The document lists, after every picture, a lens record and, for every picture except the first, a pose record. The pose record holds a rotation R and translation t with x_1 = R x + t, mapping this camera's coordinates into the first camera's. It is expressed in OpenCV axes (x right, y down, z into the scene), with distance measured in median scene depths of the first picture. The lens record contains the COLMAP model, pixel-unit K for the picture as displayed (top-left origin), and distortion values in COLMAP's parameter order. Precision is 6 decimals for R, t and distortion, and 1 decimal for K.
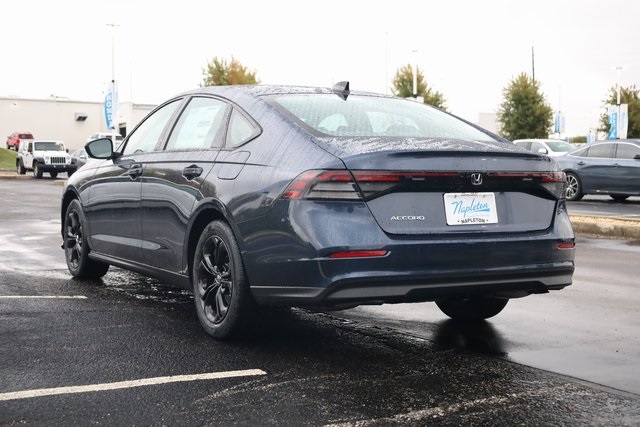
lens RADIAL K [[938.3, 0, 324.5], [0, 938.3, 210.1], [0, 0, 1]] dist [-0.080424, 0.000000]
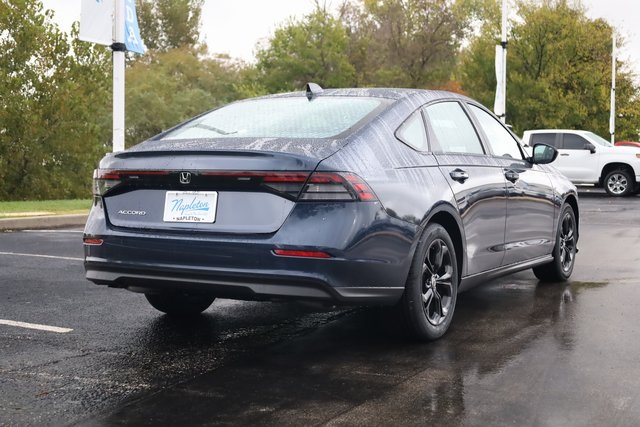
lens RADIAL K [[938.3, 0, 319.8], [0, 938.3, 213.4], [0, 0, 1]] dist [-0.080424, 0.000000]
pose [[0.533602, 0.031541, -0.845147, 1.643030], [-0.038181, 0.999184, 0.013183, -0.019958], [0.844873, 0.025234, 0.534371, 0.863438]]
